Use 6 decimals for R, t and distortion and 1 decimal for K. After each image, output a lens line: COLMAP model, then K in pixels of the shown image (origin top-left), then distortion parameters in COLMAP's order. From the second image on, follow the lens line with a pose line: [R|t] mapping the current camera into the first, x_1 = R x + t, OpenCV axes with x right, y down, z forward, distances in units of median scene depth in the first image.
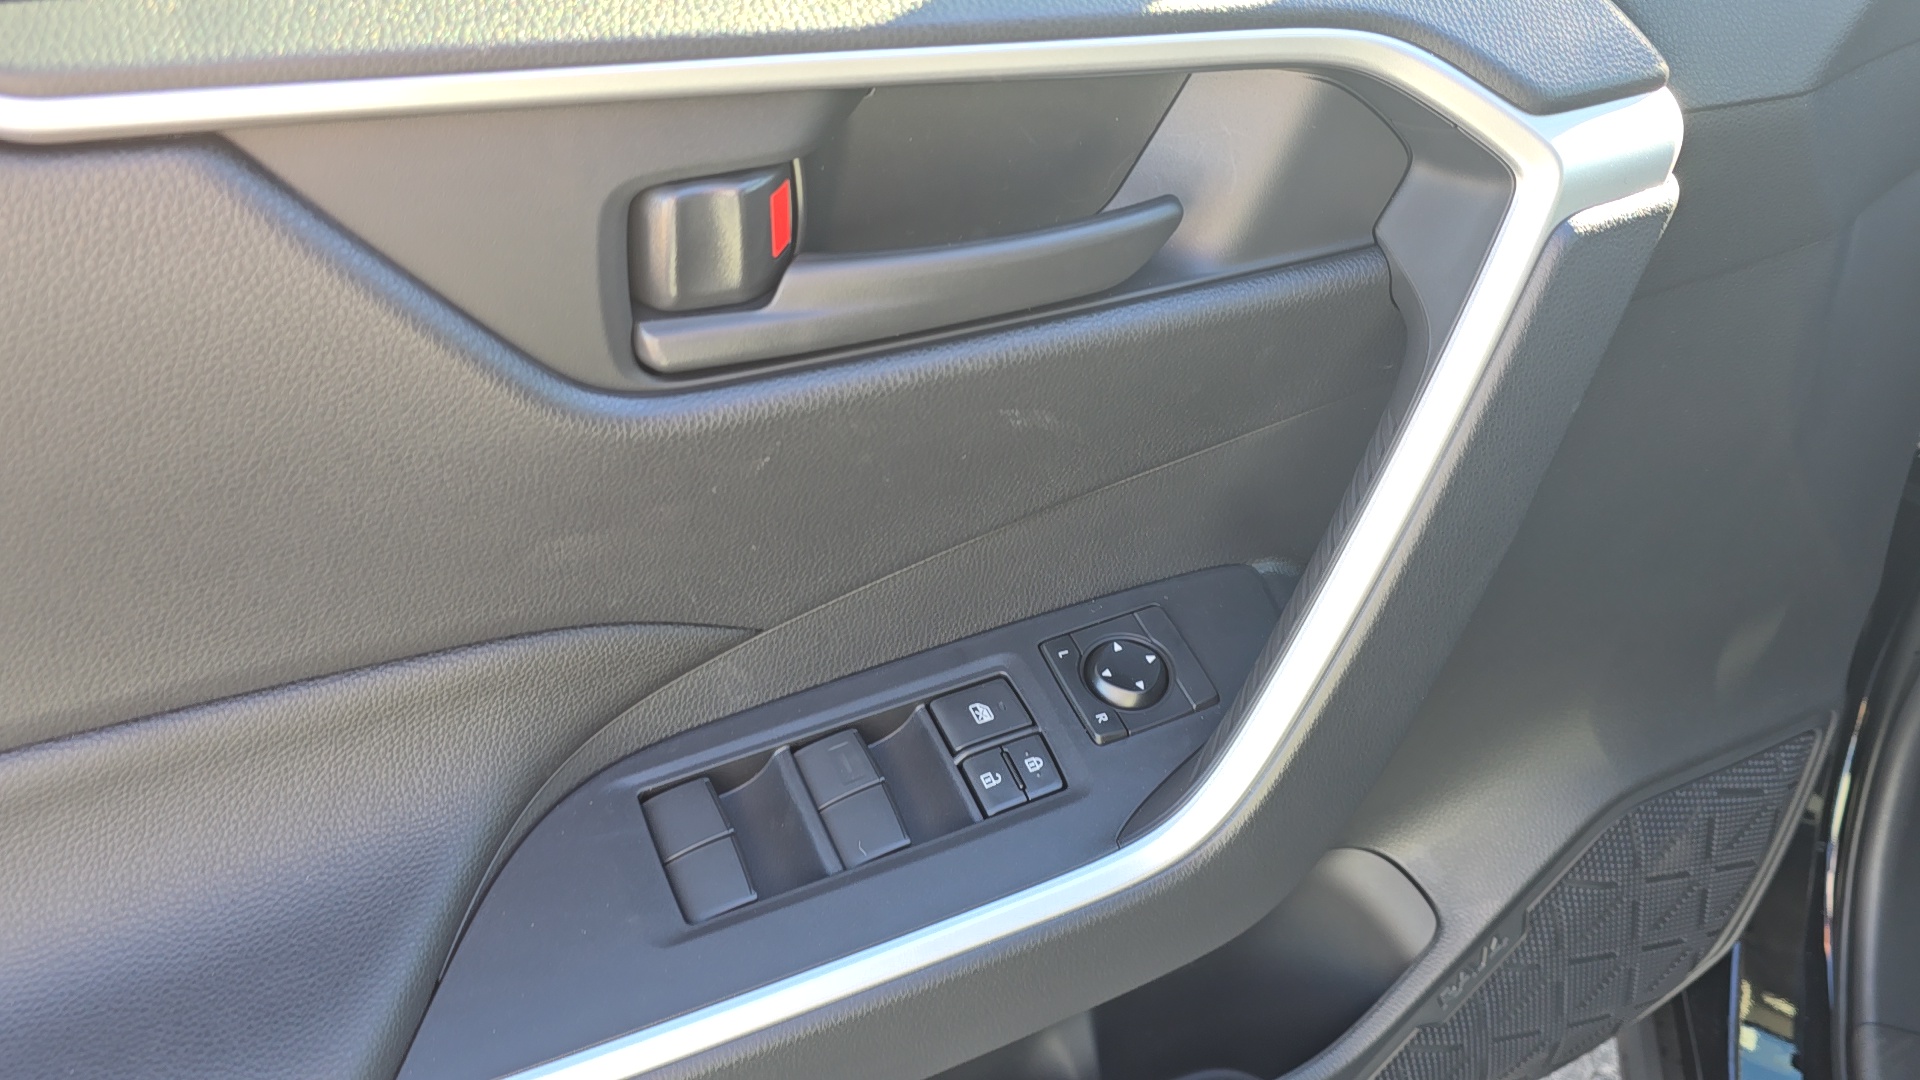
lens RADIAL K [[1627.5, 0, 960.0], [0, 1627.5, 540.0], [0, 0, 1]] dist [-0.008969, -0.015545]
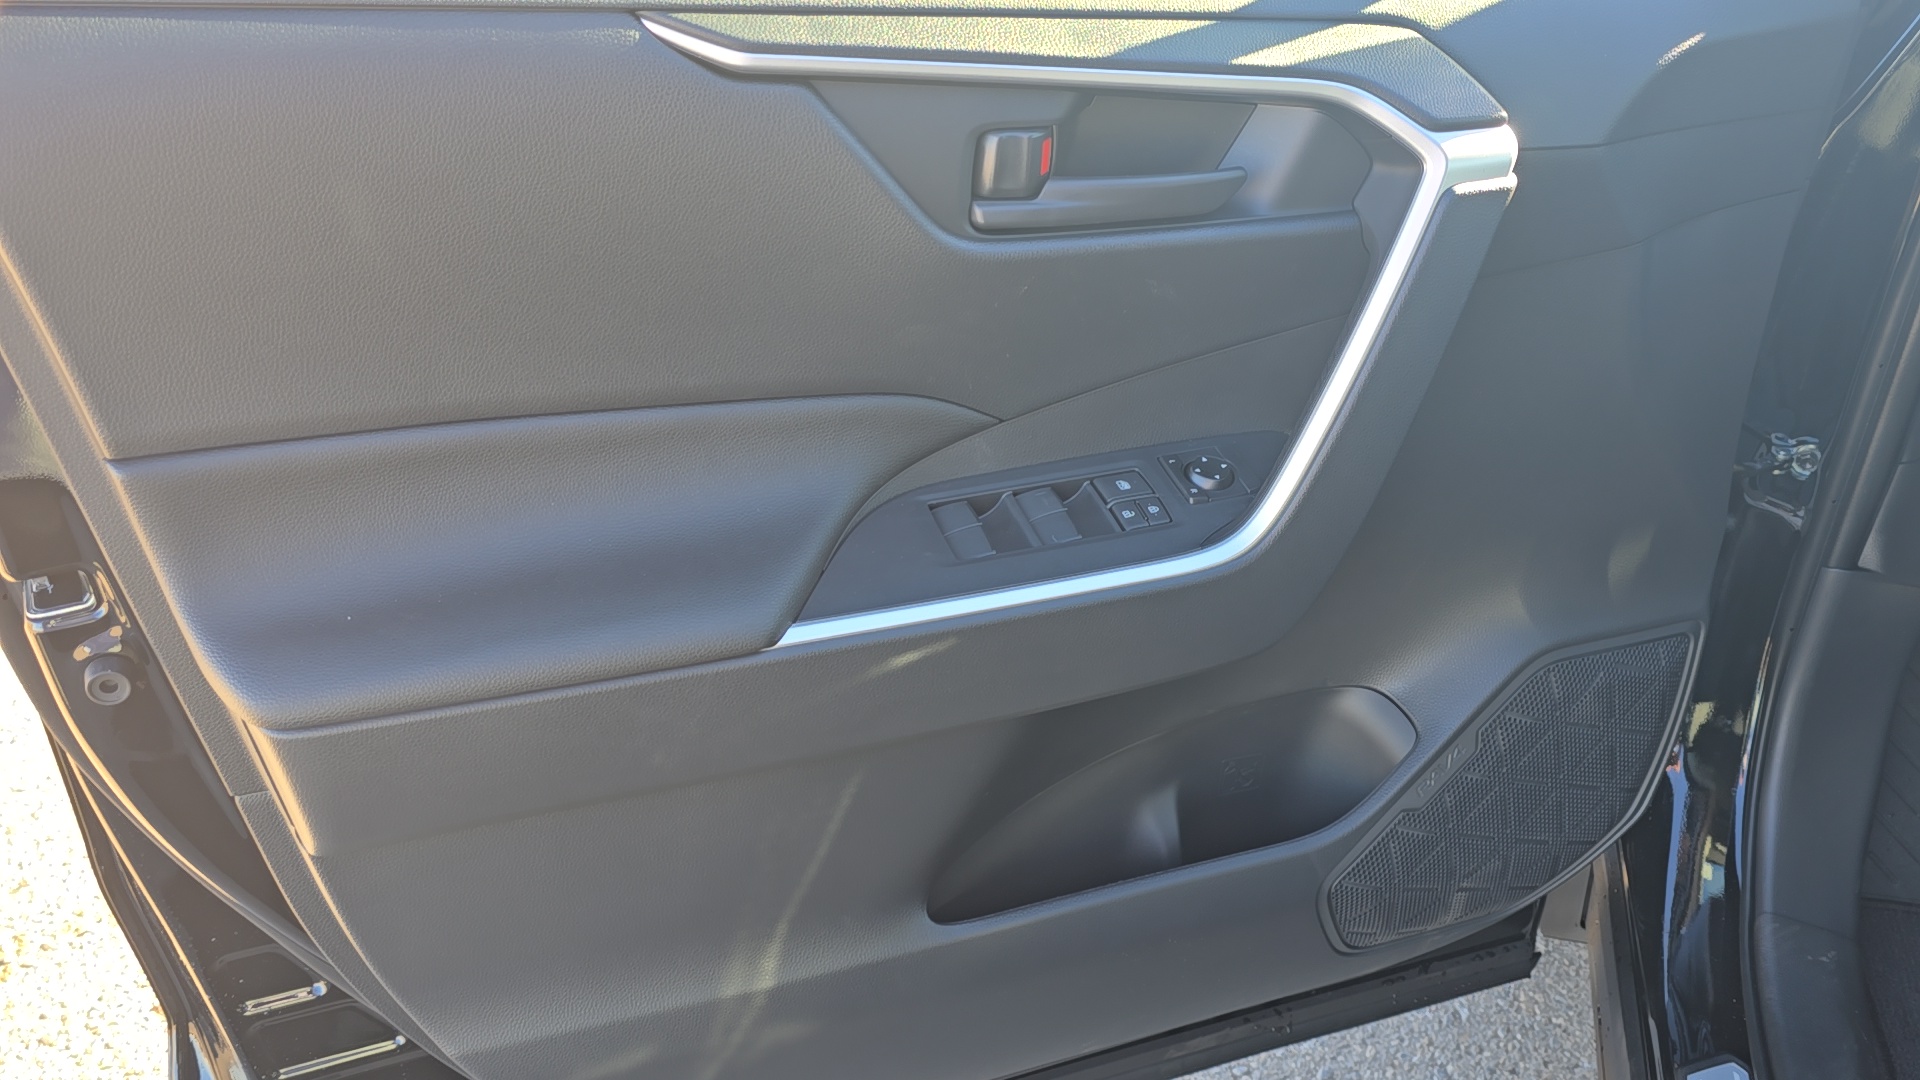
lens RADIAL K [[1597.0, 0, 966.5], [0, 1597.0, 545.4], [0, 0, 1]] dist [0.004279, 0.001172]
pose [[0.996794, 0.052821, -0.060104, -0.053668], [-0.061580, 0.986039, -0.154709, 0.501300], [0.051093, 0.157914, 0.986130, -0.750873]]
